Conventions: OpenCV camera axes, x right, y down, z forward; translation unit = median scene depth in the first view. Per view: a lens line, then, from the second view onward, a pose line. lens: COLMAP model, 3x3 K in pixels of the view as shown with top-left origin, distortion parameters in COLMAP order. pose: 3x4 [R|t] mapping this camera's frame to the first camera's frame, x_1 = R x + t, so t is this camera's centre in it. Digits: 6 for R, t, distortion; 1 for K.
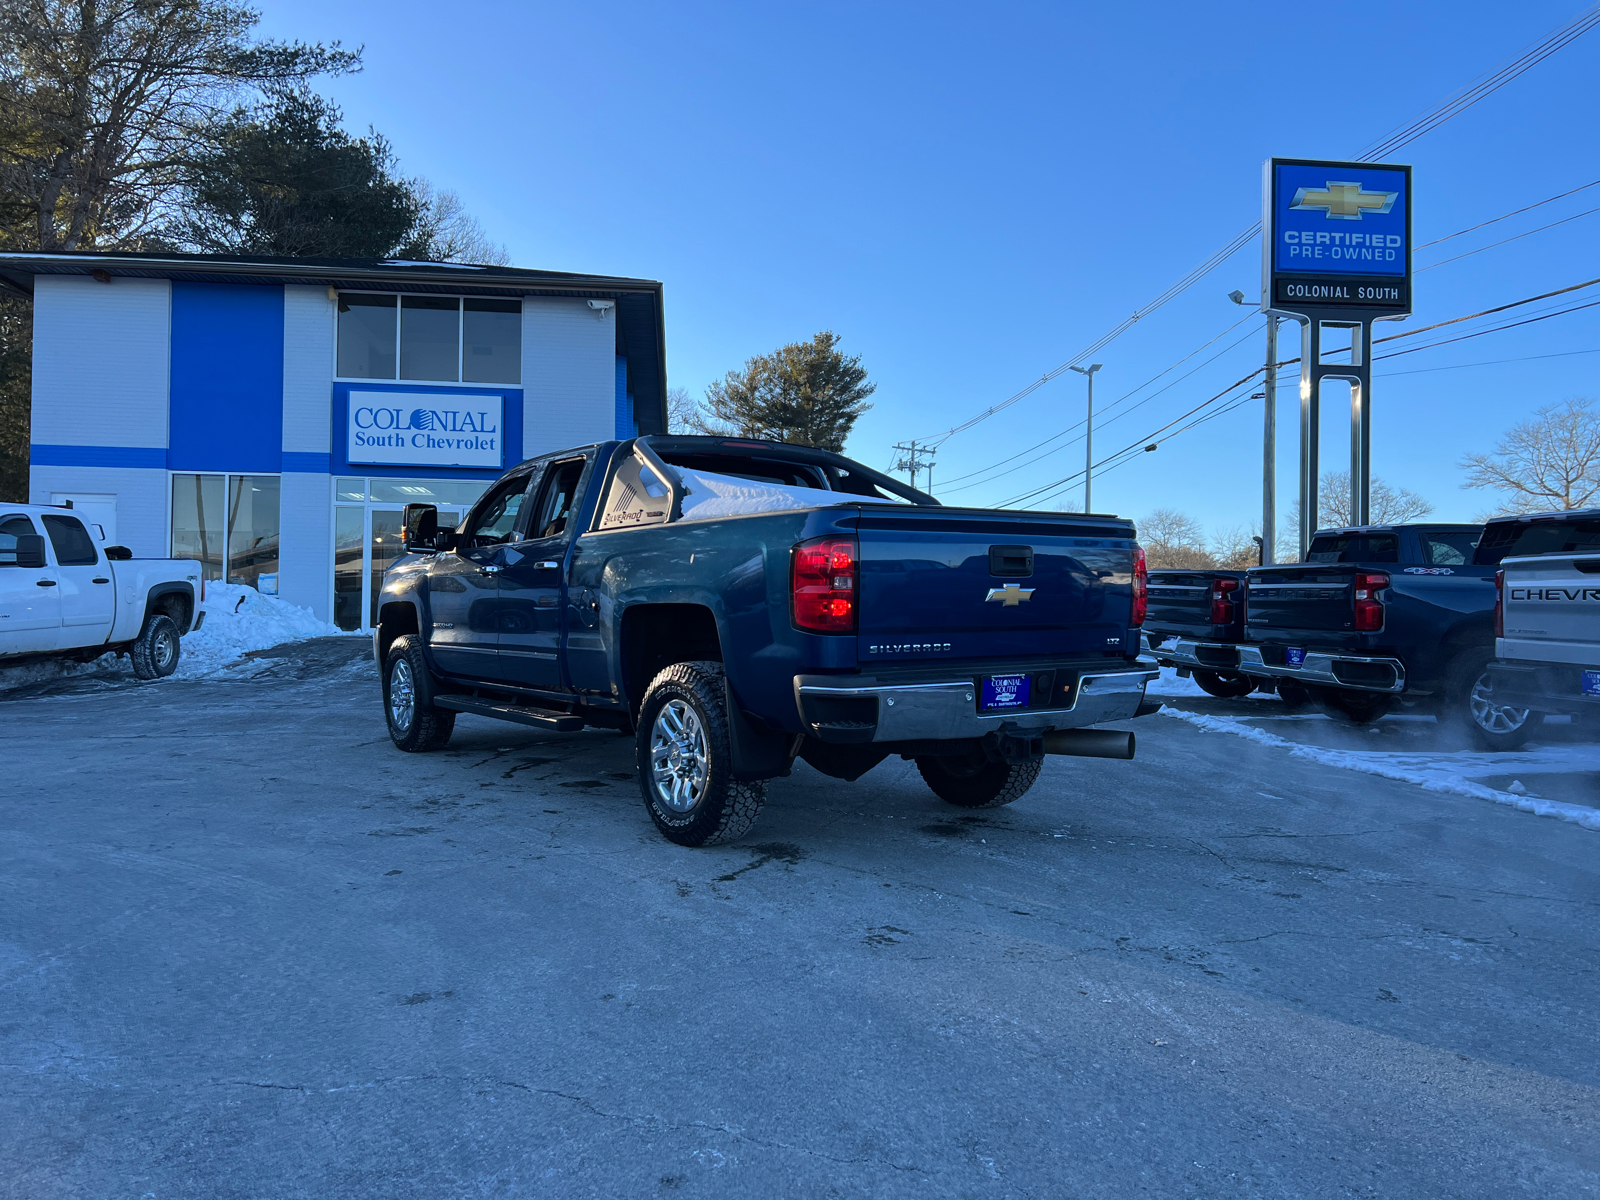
lens RADIAL K [[1177.0, 0, 800.0], [0, 1177.0, 600.0], [0, 0, 1]] dist [0.039046, -0.050272]
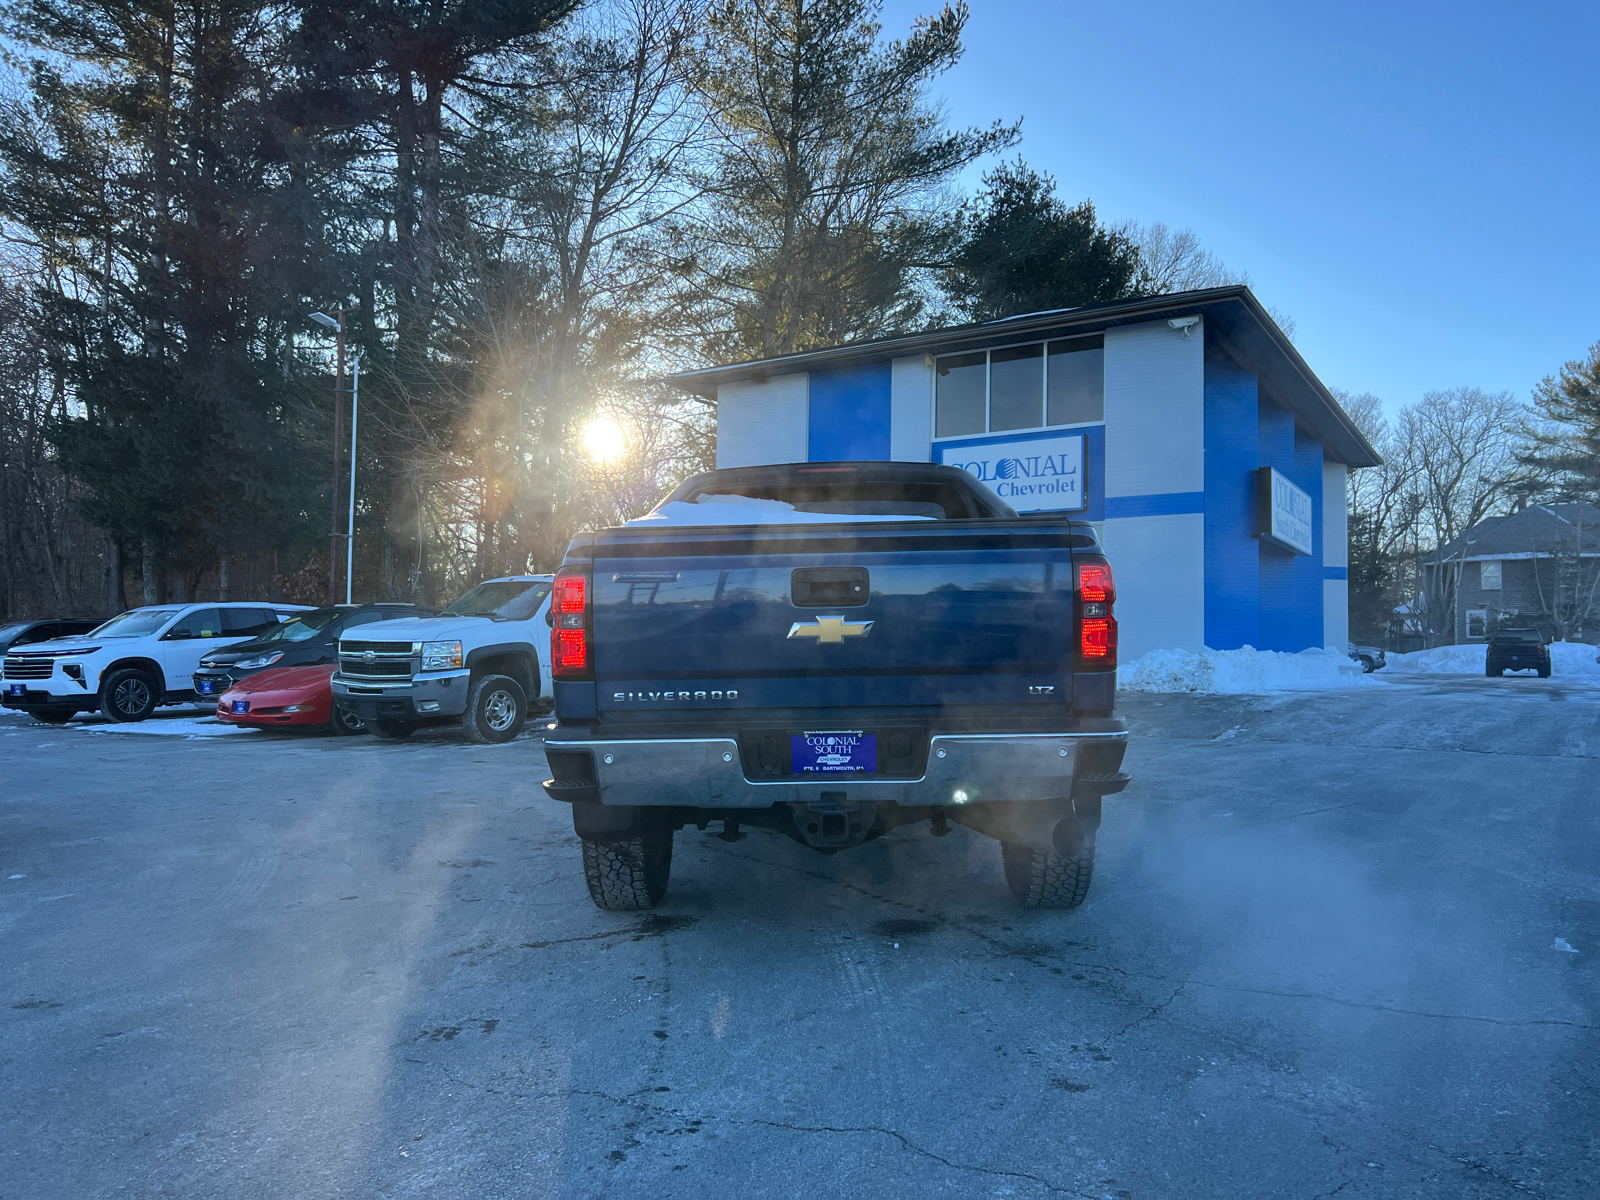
lens RADIAL K [[1187.2, 0, 791.0], [0, 1187.2, 596.7], [0, 0, 1]] dist [0.069412, -0.069381]
pose [[0.792758, -0.041315, -0.608134, 0.150146], [0.015679, 0.998752, -0.047413, 0.002525], [0.609335, 0.028052, 0.792417, 0.081792]]
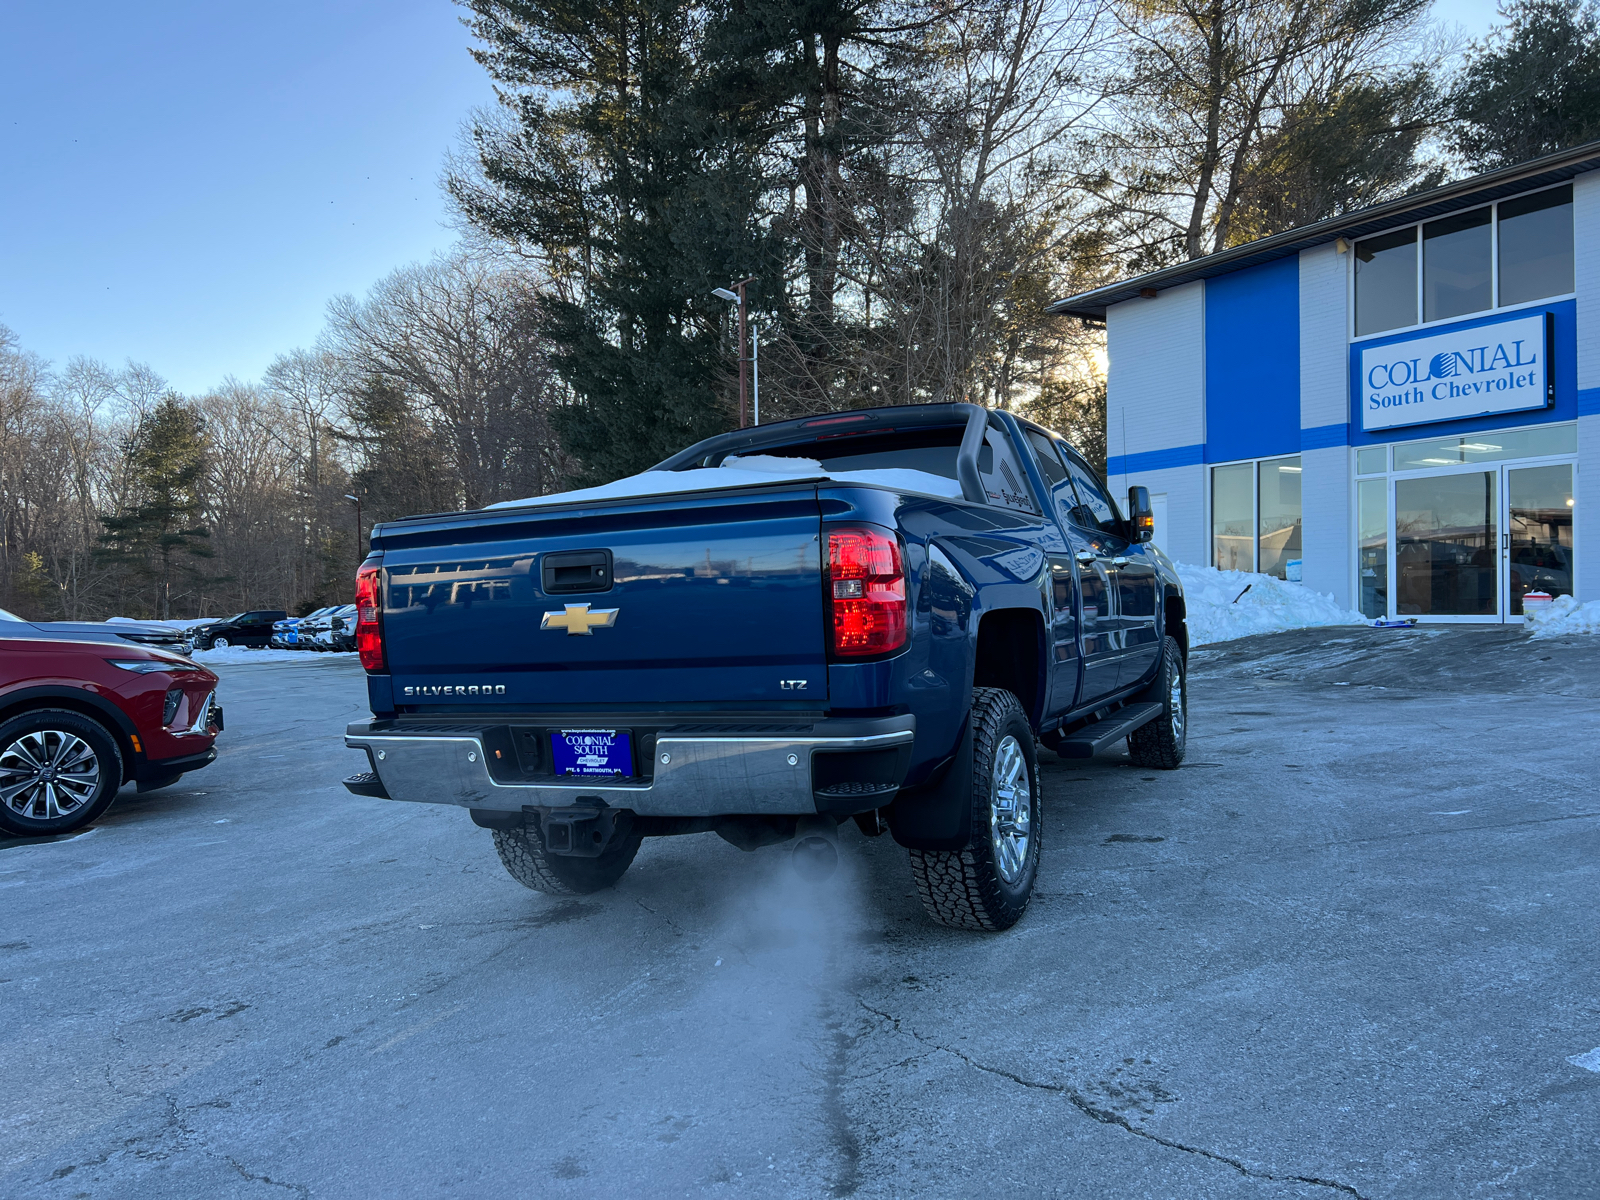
lens RADIAL K [[1187.2, 0, 791.0], [0, 1187.2, 596.7], [0, 0, 1]] dist [0.069412, -0.069381]
pose [[0.478826, -0.028177, -0.877458, 0.204819], [0.043258, 0.999028, -0.008475, -0.001478], [0.876843, -0.033899, 0.479579, 0.178475]]
